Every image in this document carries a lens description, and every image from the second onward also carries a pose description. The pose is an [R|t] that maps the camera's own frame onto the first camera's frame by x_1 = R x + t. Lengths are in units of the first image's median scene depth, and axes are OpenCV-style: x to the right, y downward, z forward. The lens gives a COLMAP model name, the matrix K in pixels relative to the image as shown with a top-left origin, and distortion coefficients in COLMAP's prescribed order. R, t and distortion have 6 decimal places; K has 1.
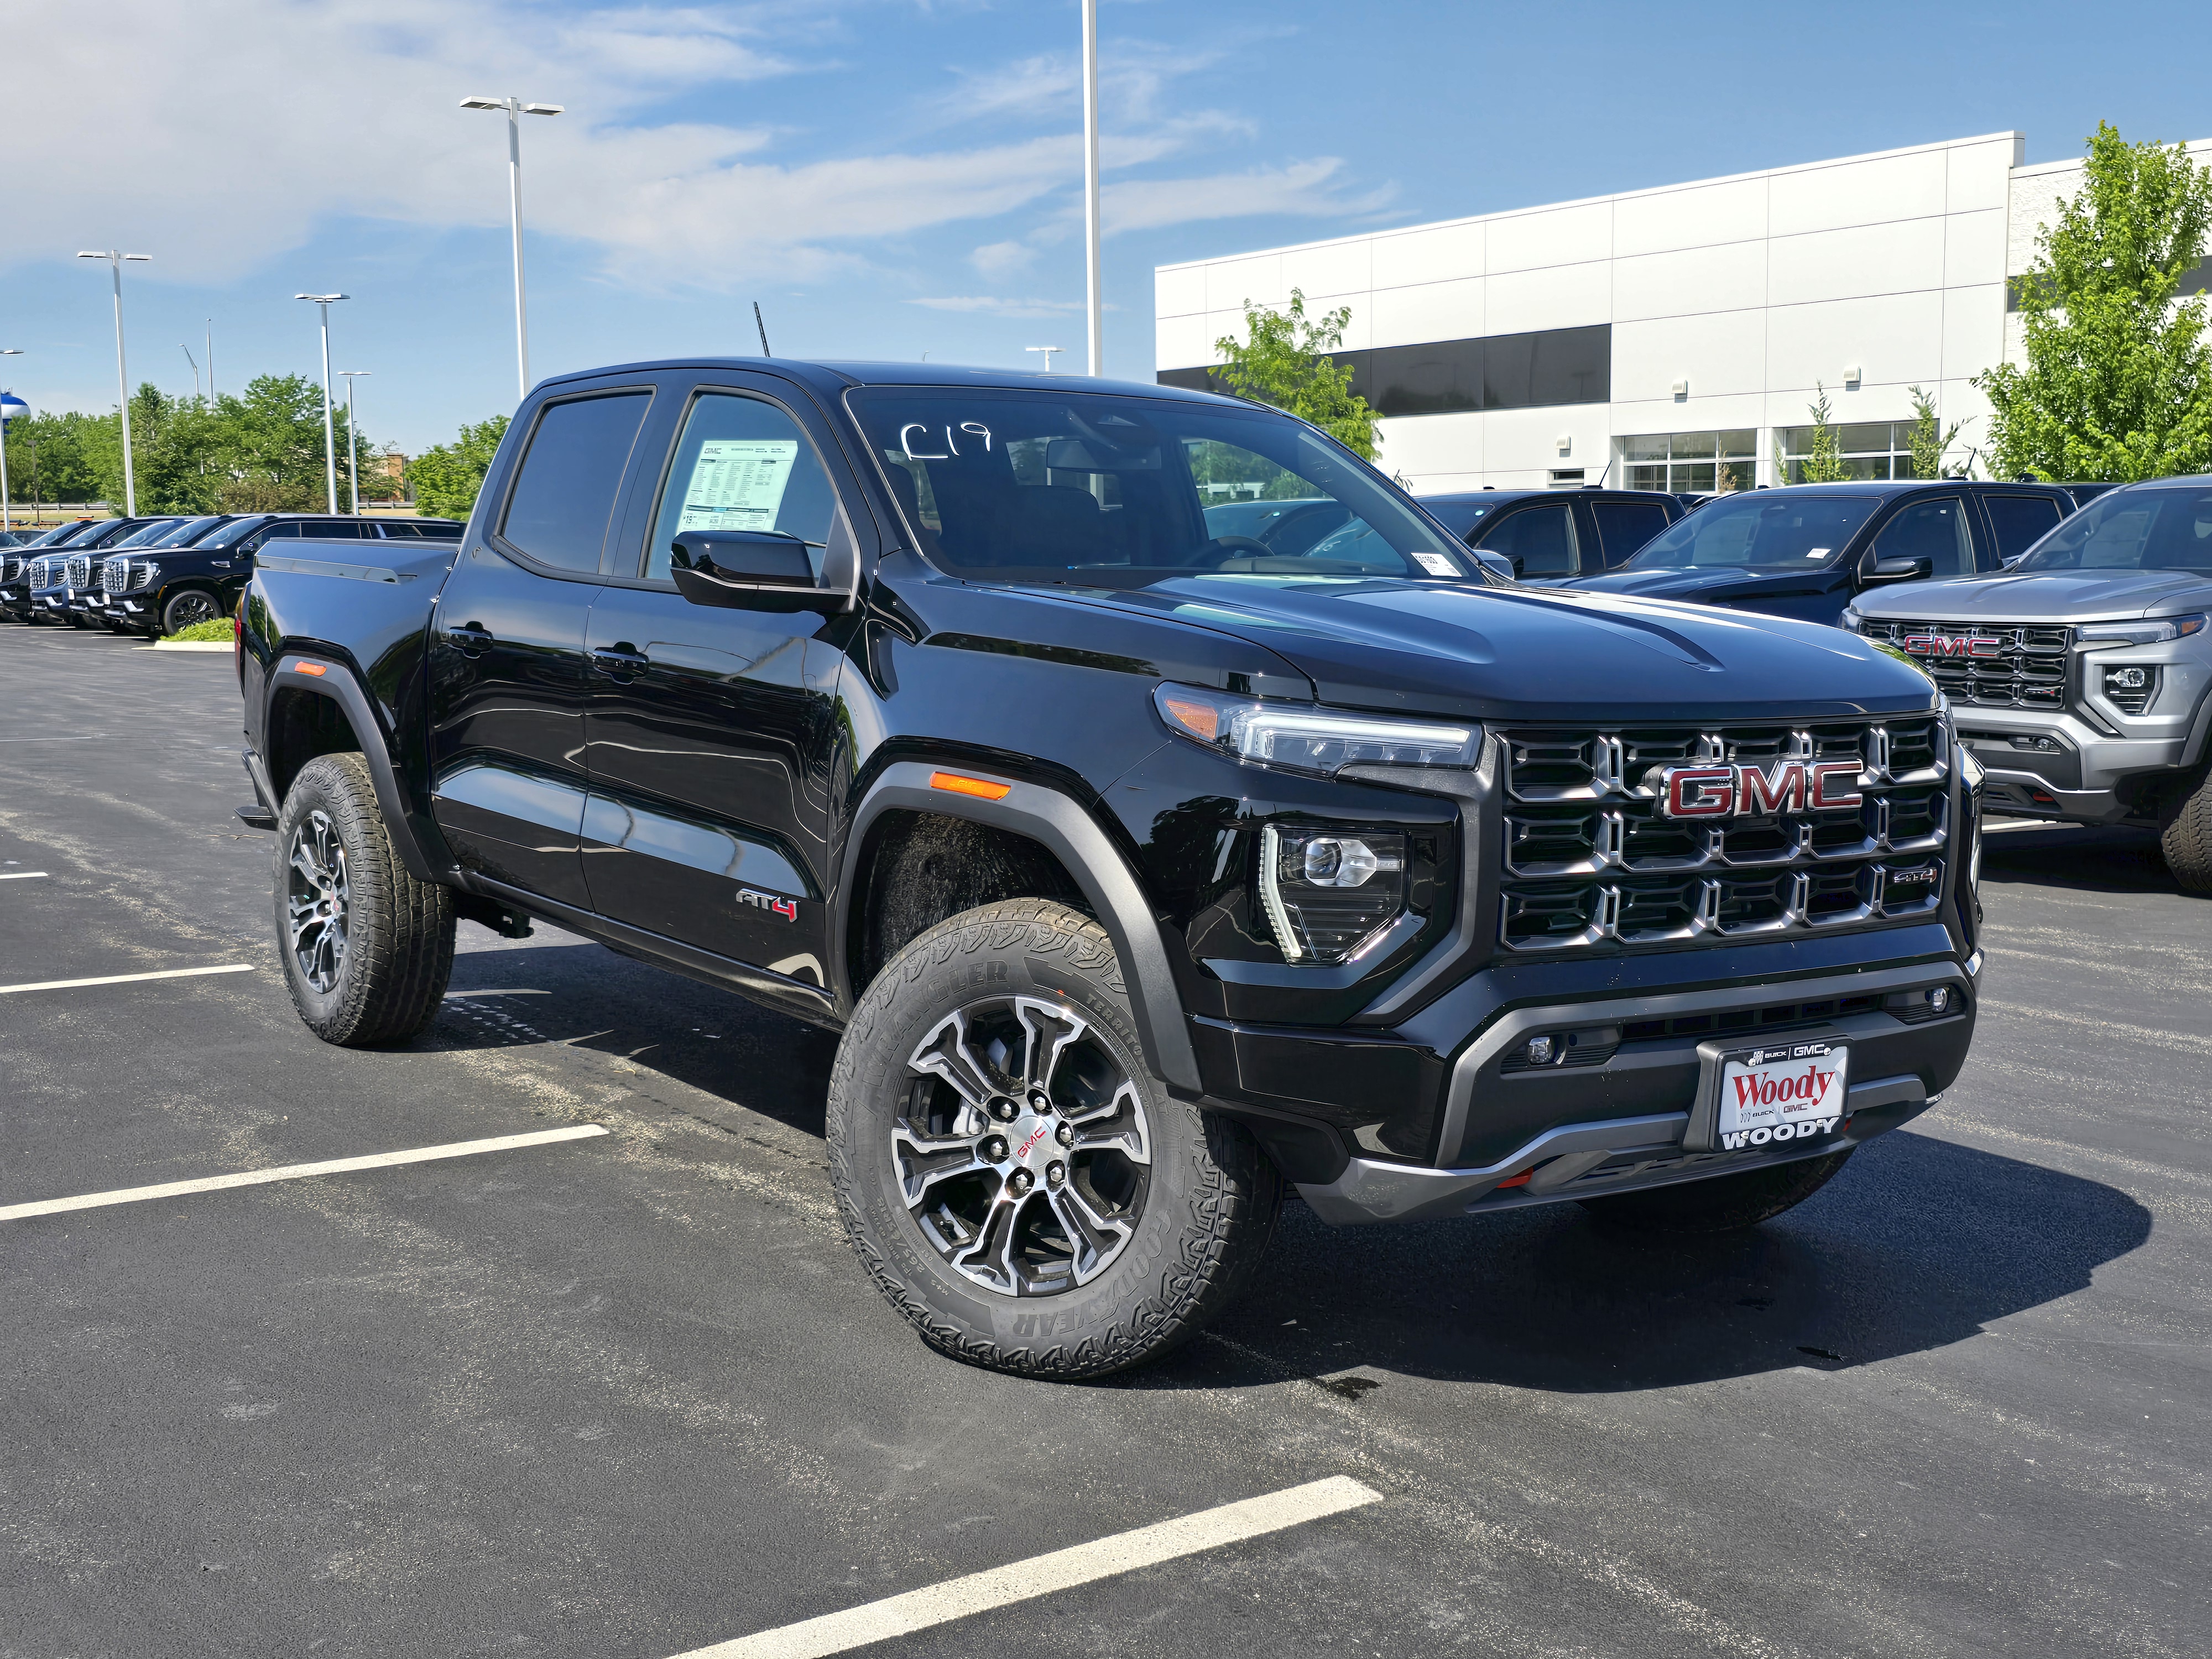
lens RADIAL K [[2561.0, 0, 1088.8], [0, 2561.0, 806.9], [0, 0, 1]] dist [0.055508, 0.000000]
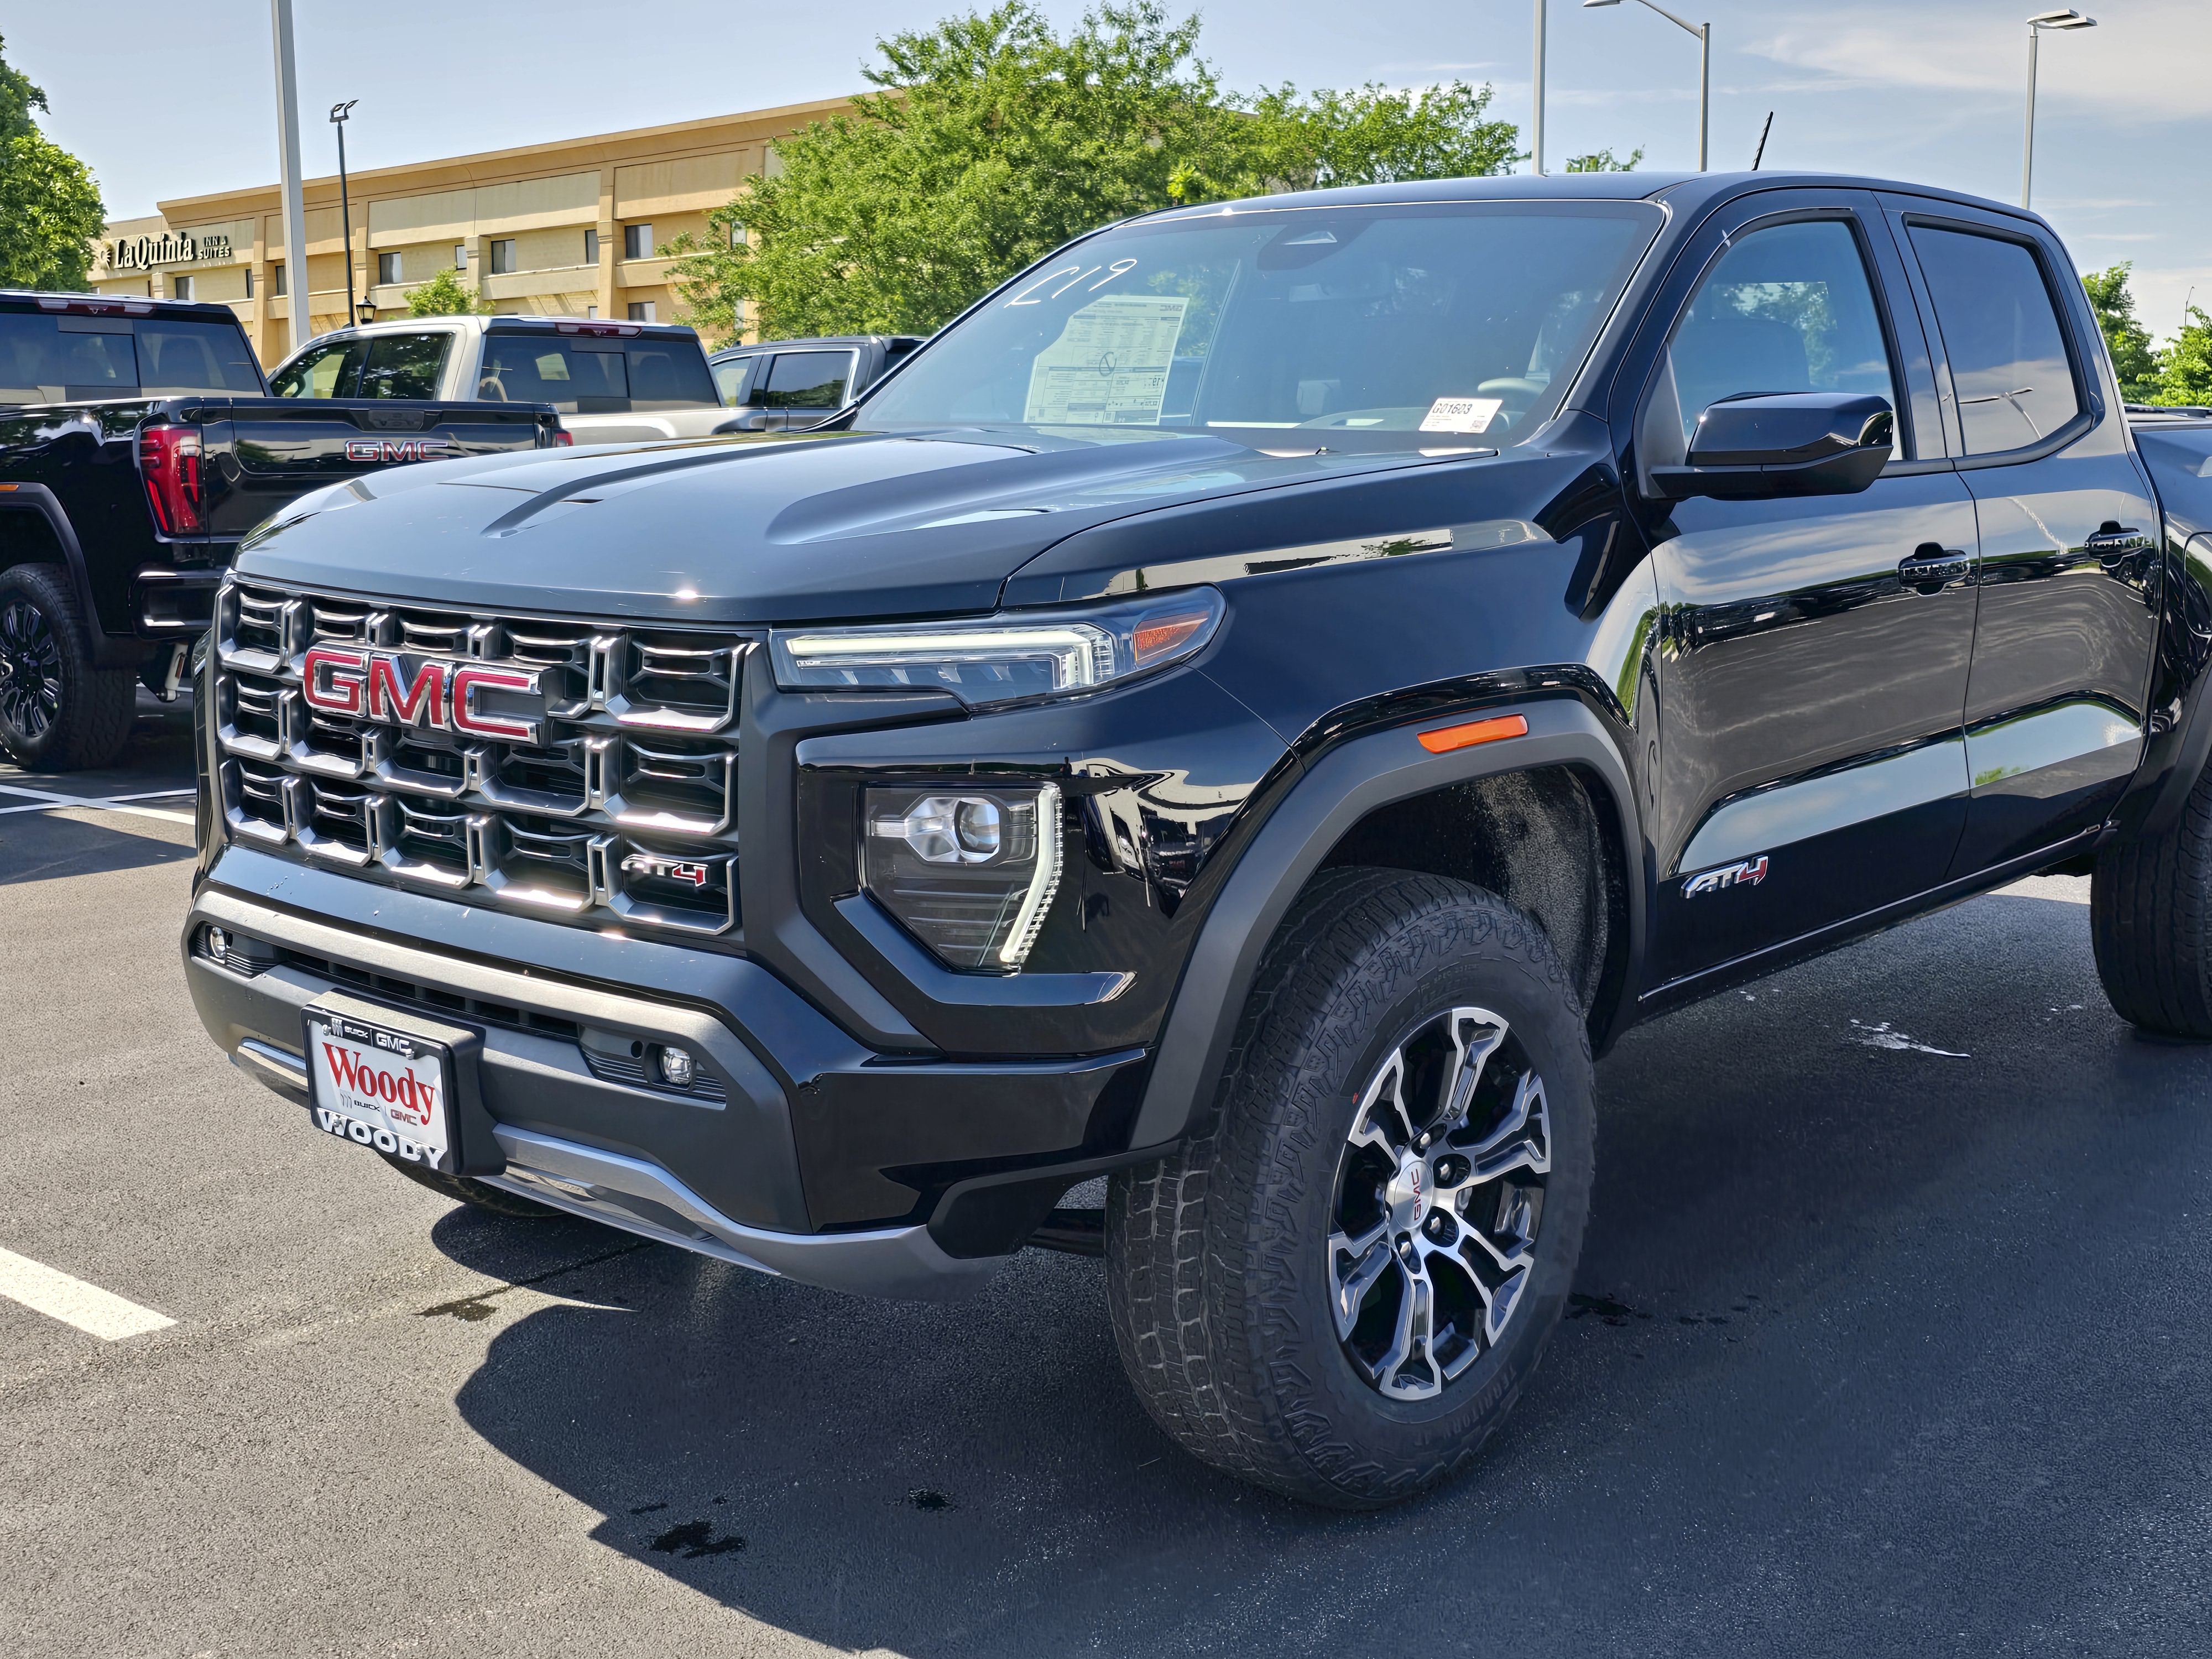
lens RADIAL K [[2561.0, 0, 1107.0], [0, 2561.0, 786.5], [0, 0, 1]] dist [0.055508, 0.000000]
pose [[0.243095, 0.123983, -0.962046, 1.027529], [-0.100888, 0.989650, 0.102048, -0.075605], [0.964742, 0.072251, 0.253087, 0.992108]]
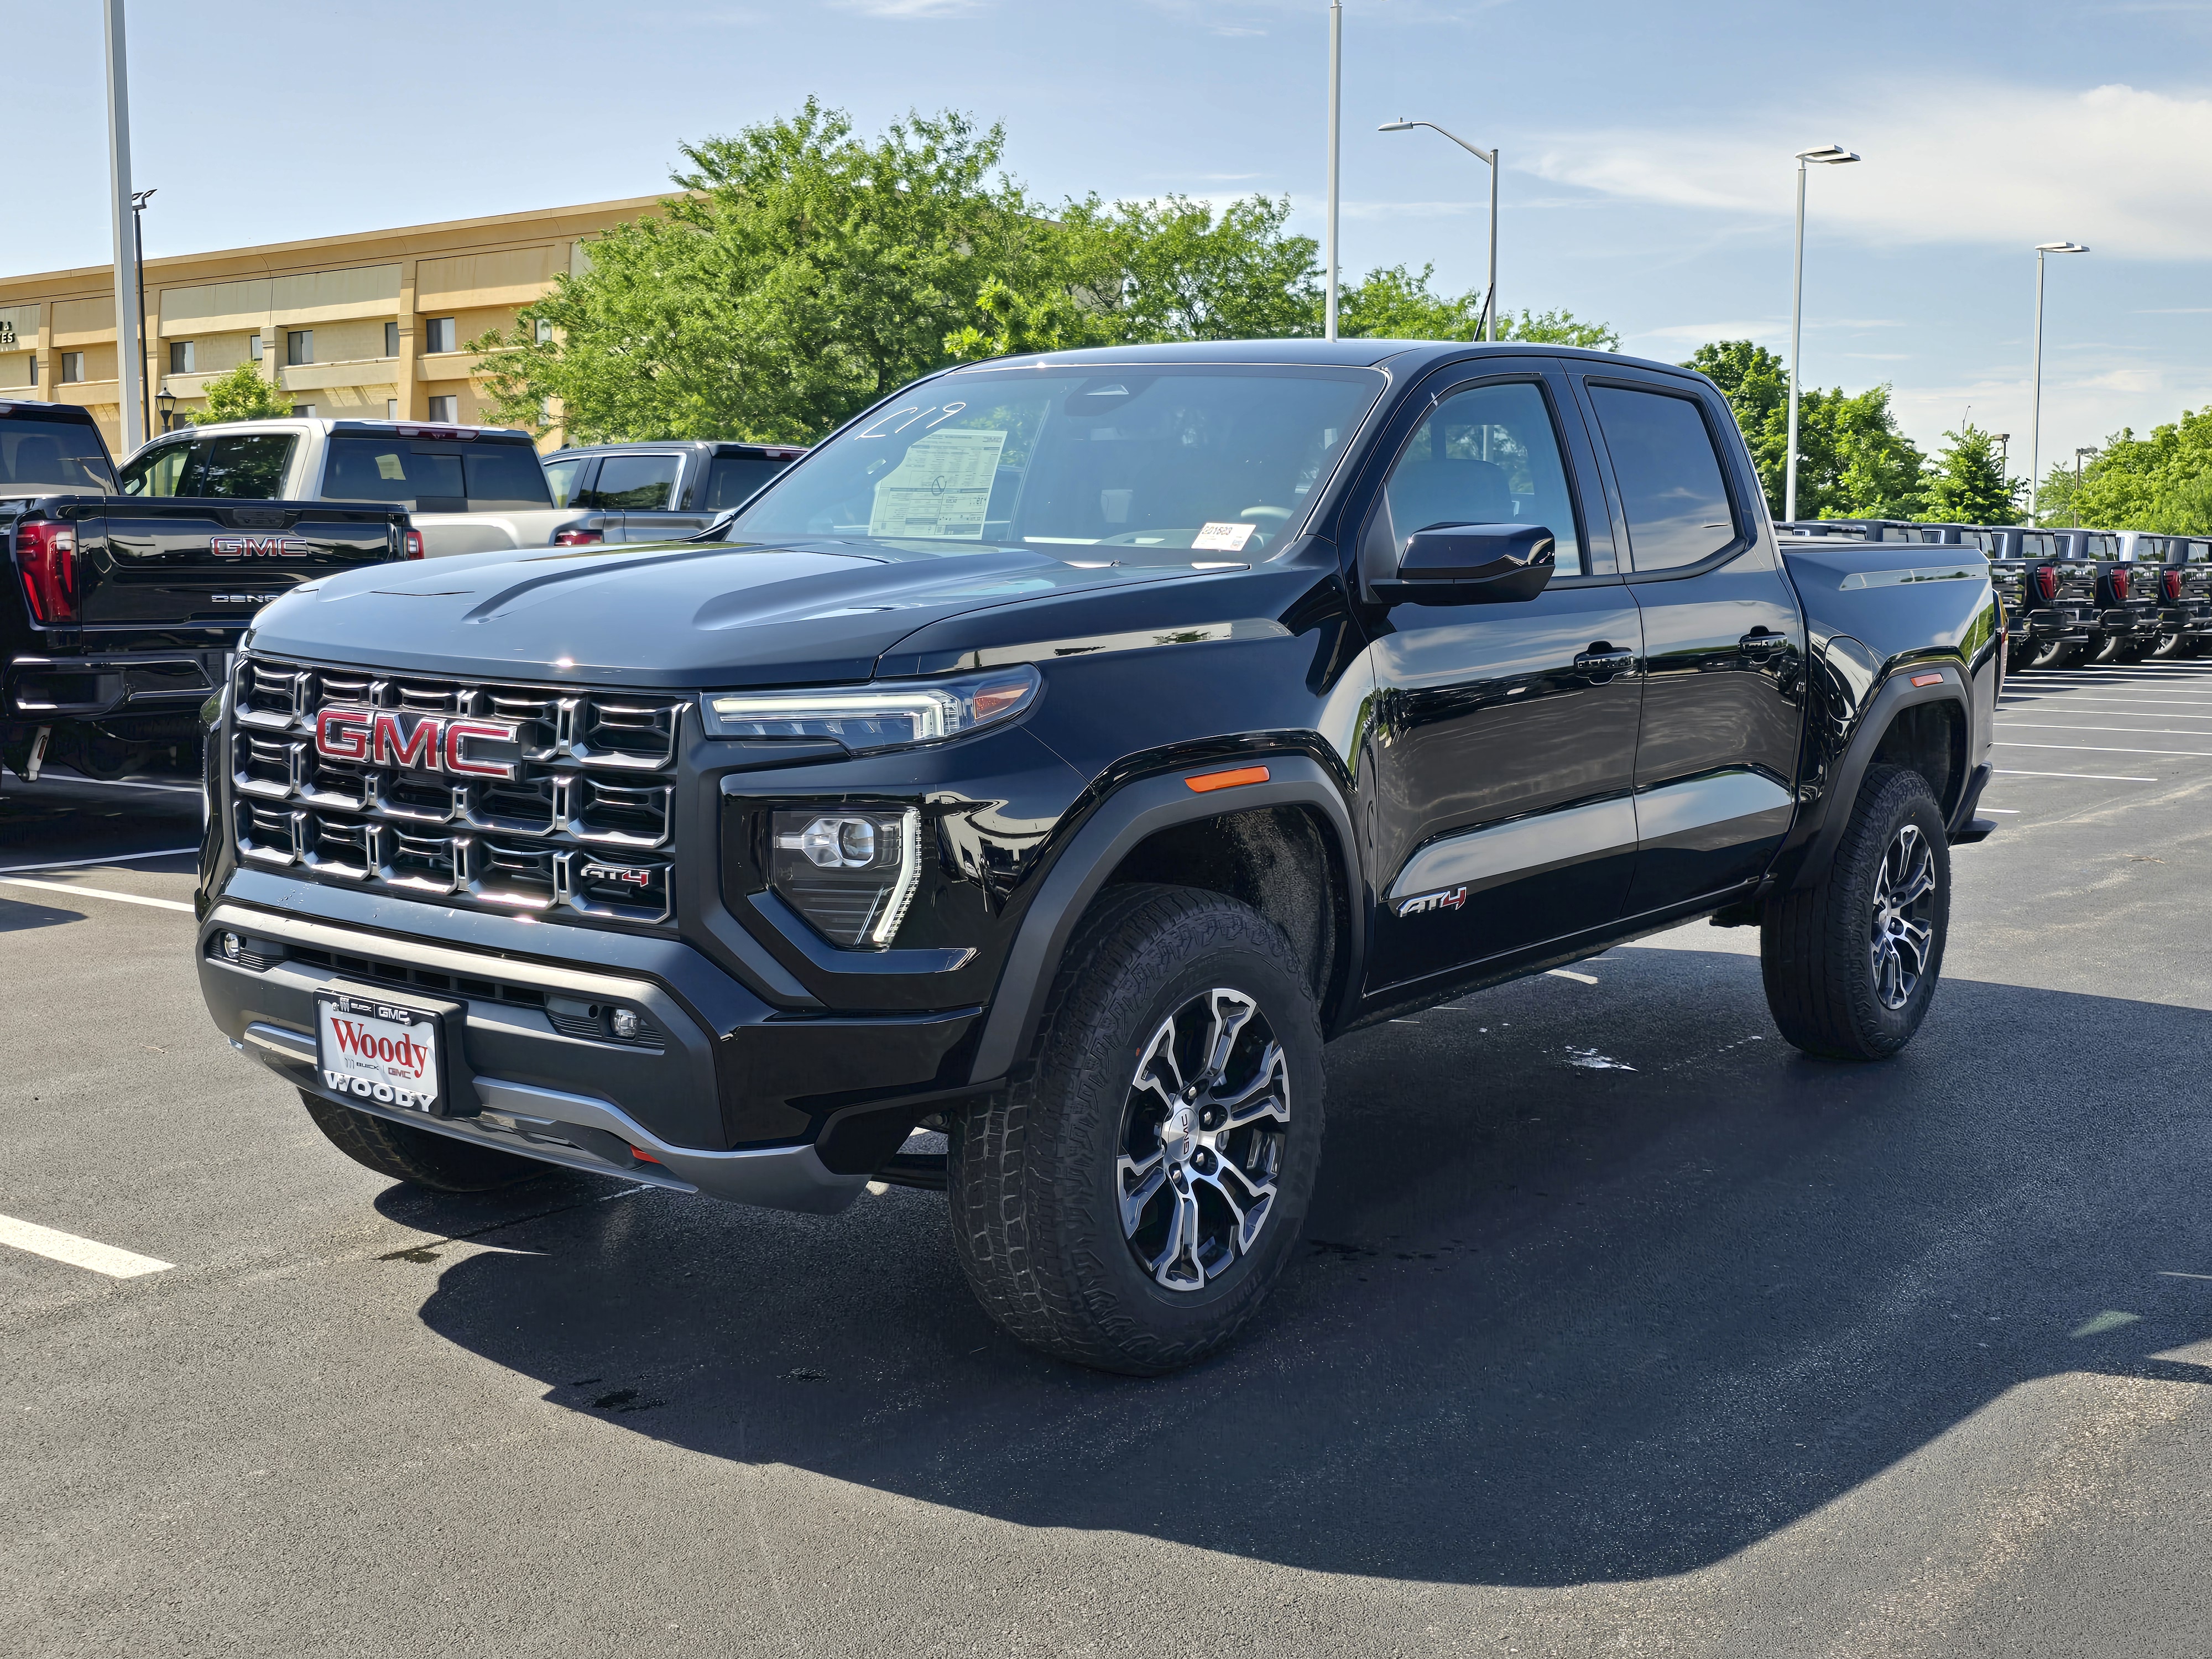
lens RADIAL K [[2561.0, 0, 1115.5], [0, 2561.0, 809.8], [0, 0, 1]] dist [0.055508, 0.000000]
pose [[0.318380, 0.096098, -0.943080, 1.251064], [-0.110079, 0.991866, 0.063907, -0.071820], [0.941550, 0.083467, 0.326369, 0.921326]]
